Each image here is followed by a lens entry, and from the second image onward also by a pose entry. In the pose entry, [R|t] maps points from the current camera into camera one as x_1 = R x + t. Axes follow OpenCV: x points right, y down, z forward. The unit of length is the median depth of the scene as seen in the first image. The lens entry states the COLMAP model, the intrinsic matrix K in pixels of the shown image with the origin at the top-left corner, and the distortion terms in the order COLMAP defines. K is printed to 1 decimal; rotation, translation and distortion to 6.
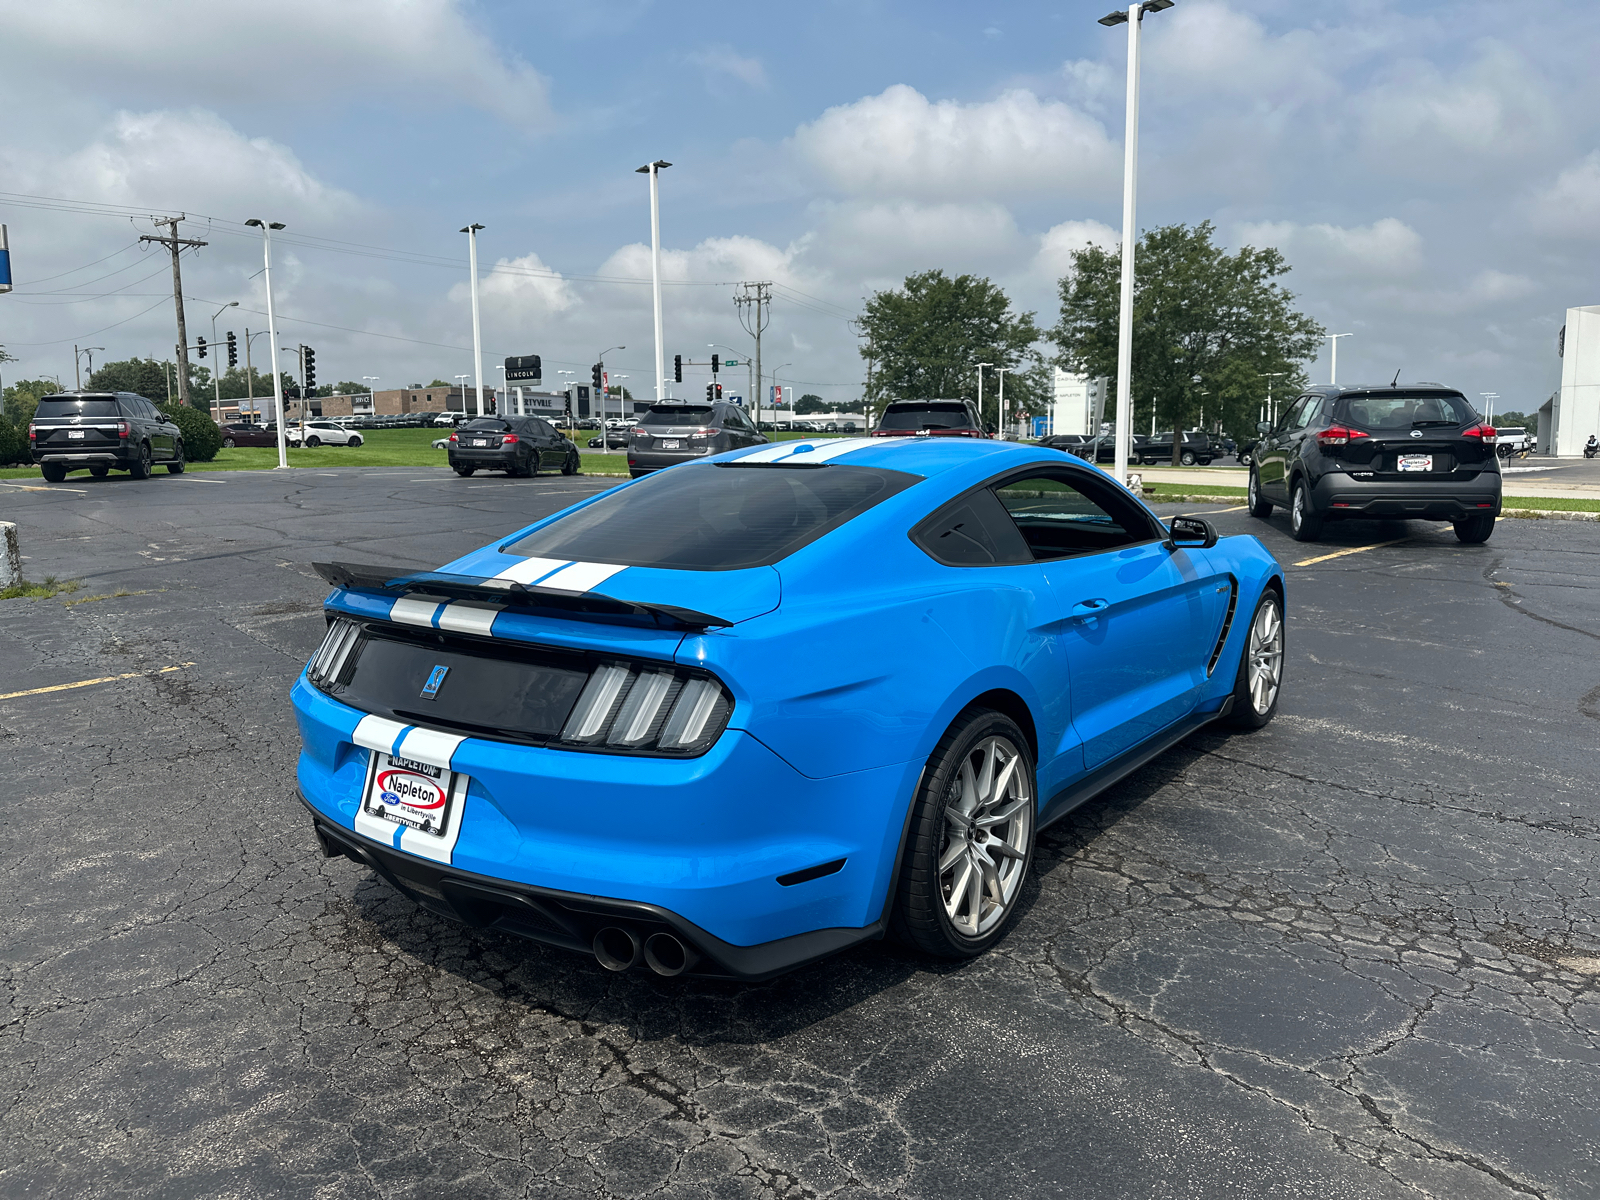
lens RADIAL K [[1116.8, 0, 798.9], [0, 1116.8, 600.2], [0, 0, 1]] dist [0.047005, -0.058887]
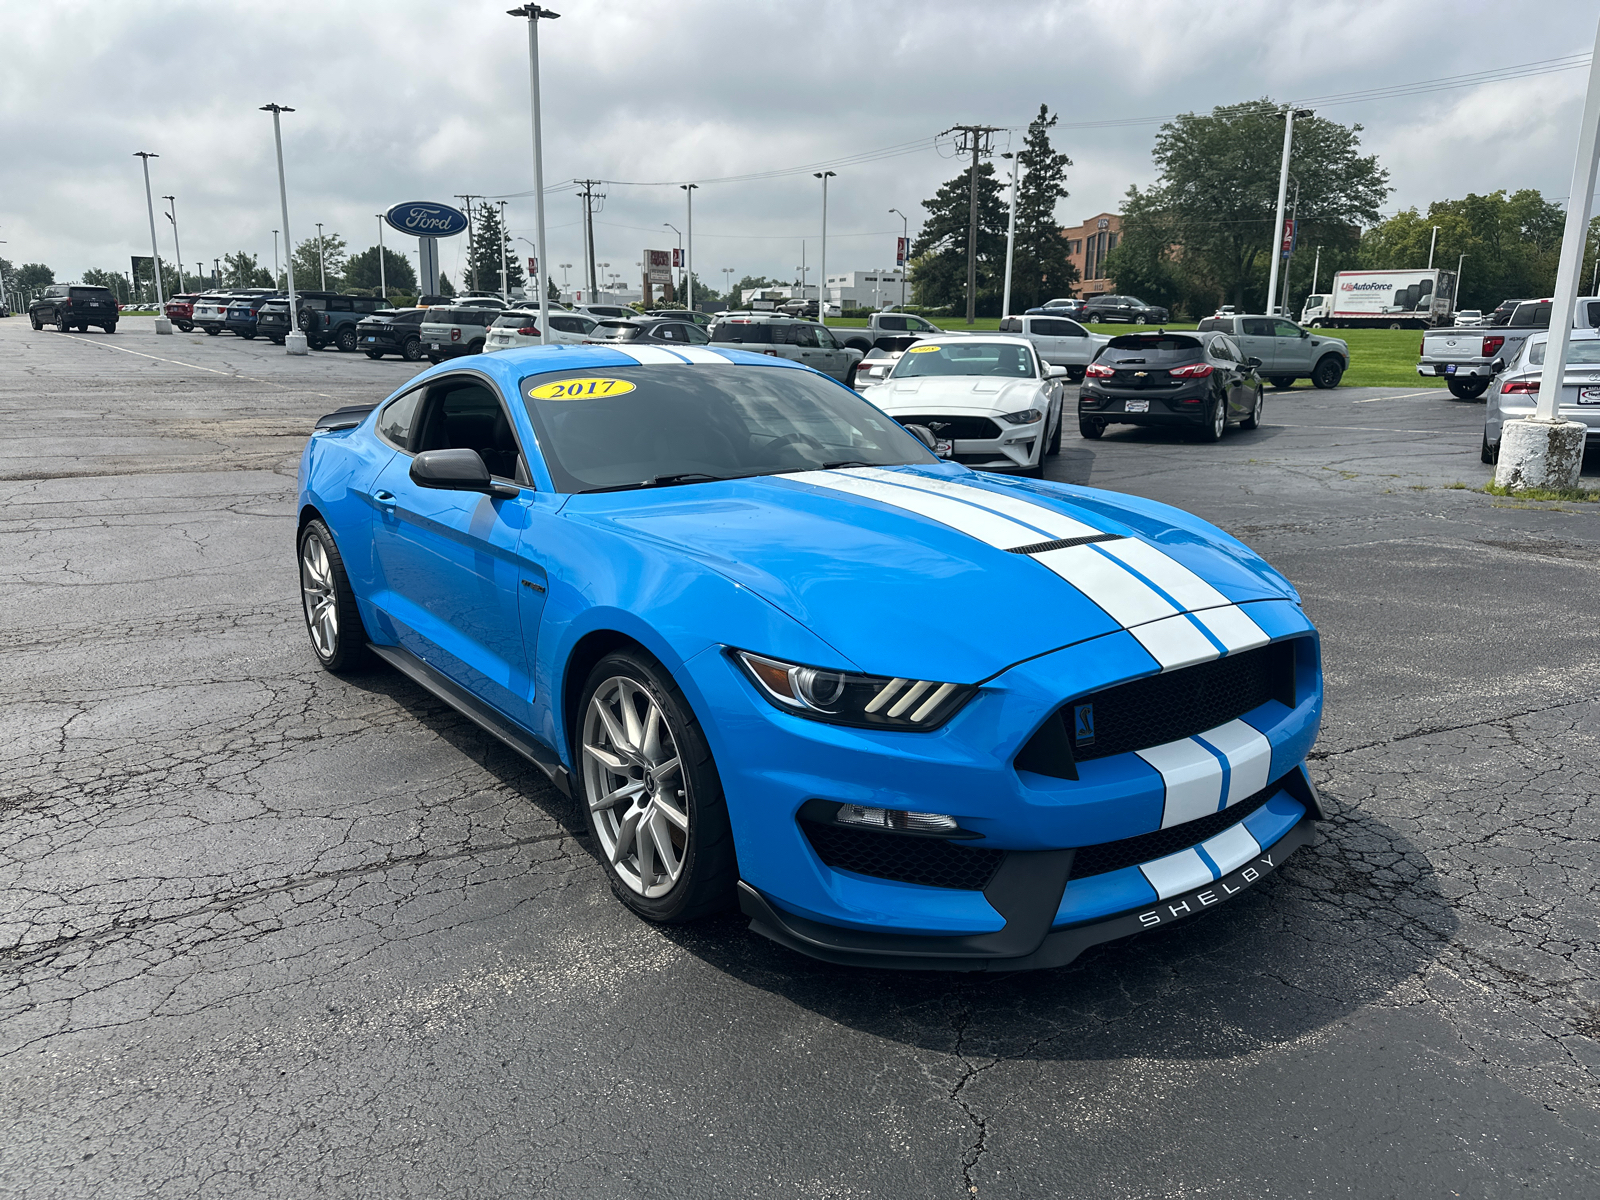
lens RADIAL K [[1116.8, 0, 791.1], [0, 1116.8, 586.4], [0, 0, 1]] dist [0.047005, -0.058887]
pose [[-0.266148, 0.212179, -0.940290, 0.173548], [-0.137889, 0.957061, 0.254993, -0.035546], [0.954019, 0.197521, -0.225463, 0.233097]]
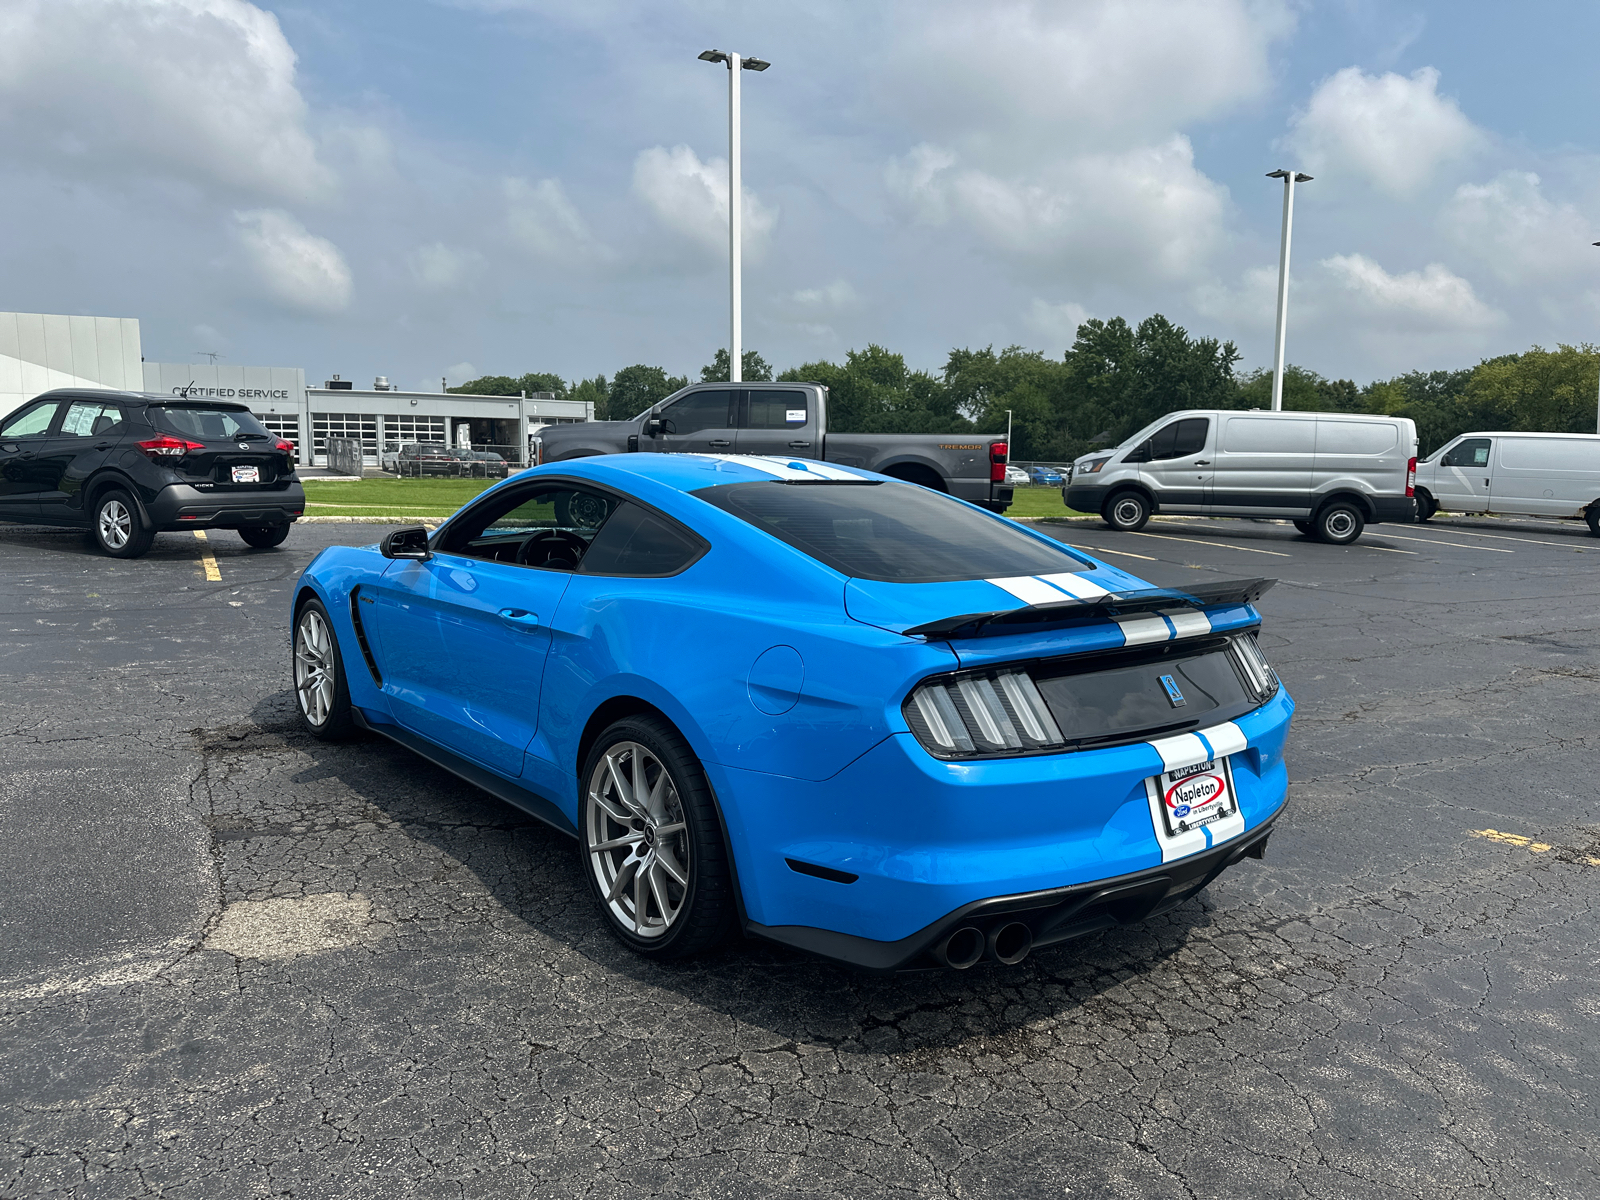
lens RADIAL K [[1116.8, 0, 785.8], [0, 1116.8, 594.6], [0, 0, 1]] dist [0.047005, -0.058887]
pose [[0.214424, -0.102583, 0.971339, -0.149687], [0.113842, 0.990316, 0.079457, -0.014997], [-0.970084, 0.093542, 0.224026, 0.116547]]
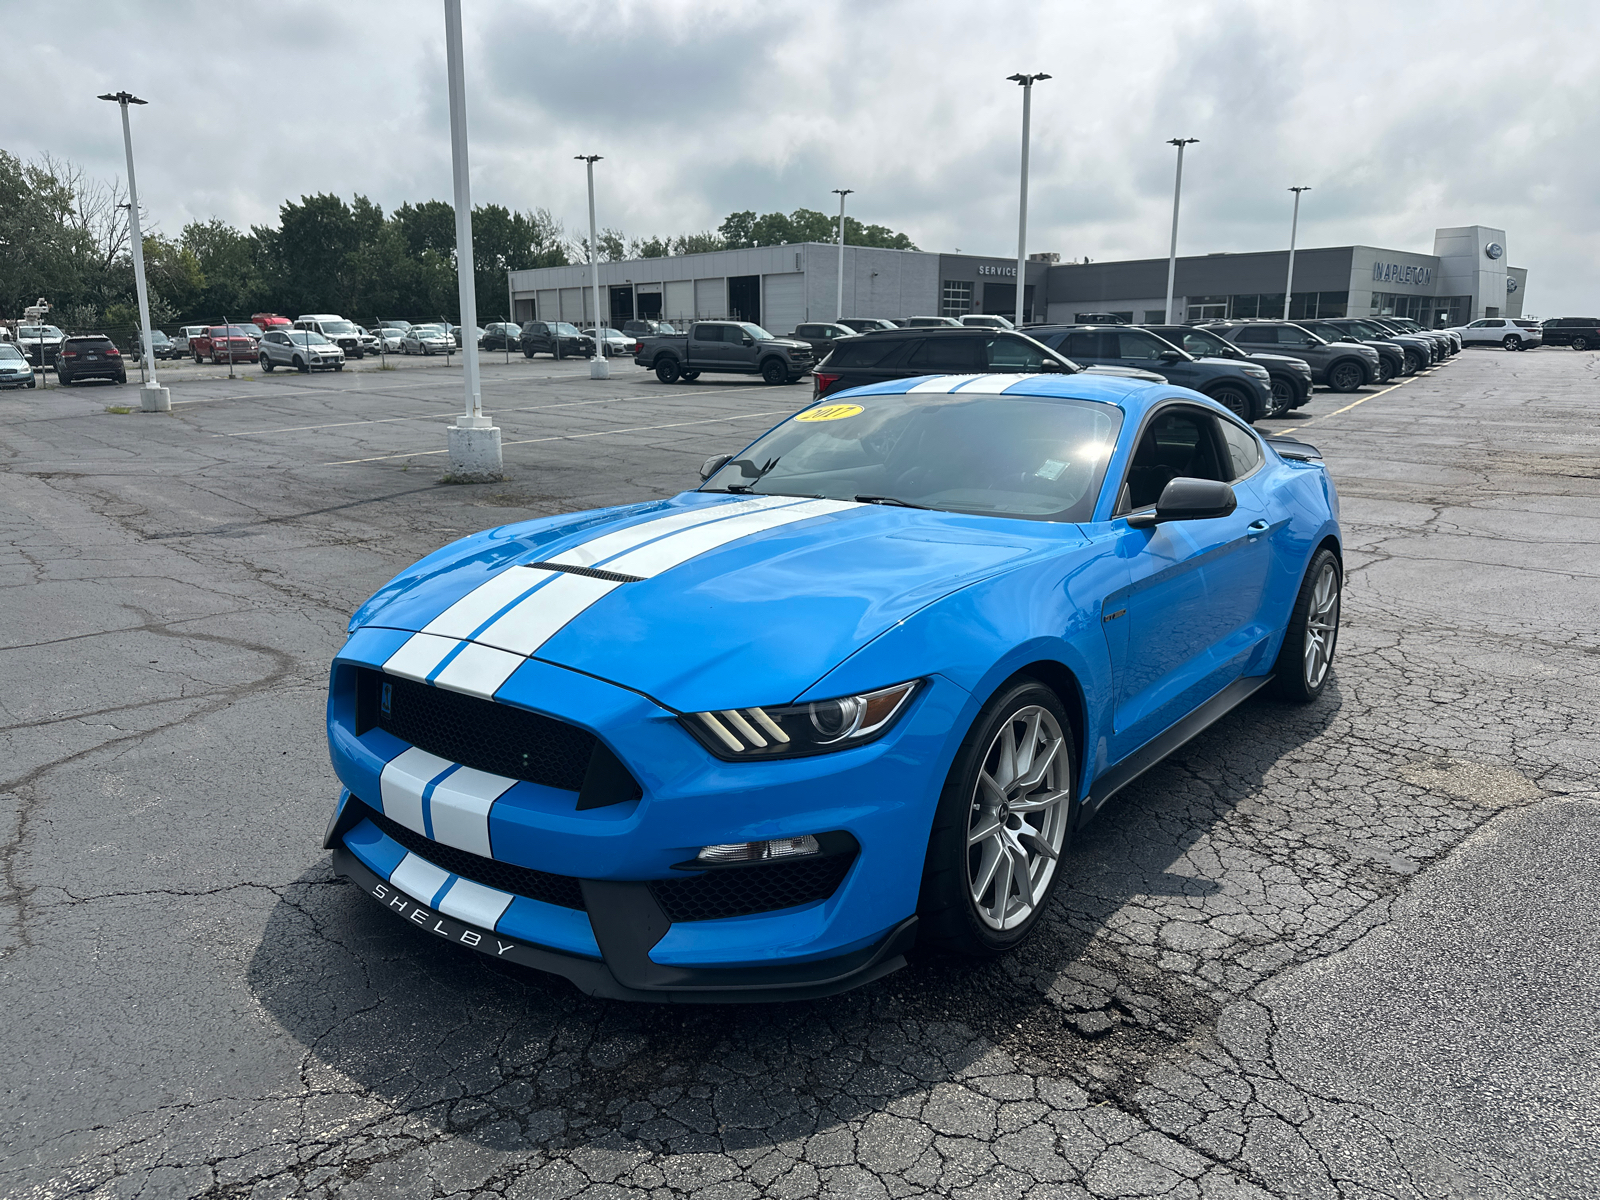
lens RADIAL K [[1116.8, 0, 812.2], [0, 1116.8, 603.0], [0, 0, 1]] dist [0.047005, -0.058887]
pose [[-0.999863, 0.013348, -0.009749, 0.045725], [0.009261, 0.940943, 0.338439, -0.048805], [0.013691, 0.338302, -0.940938, 0.333876]]
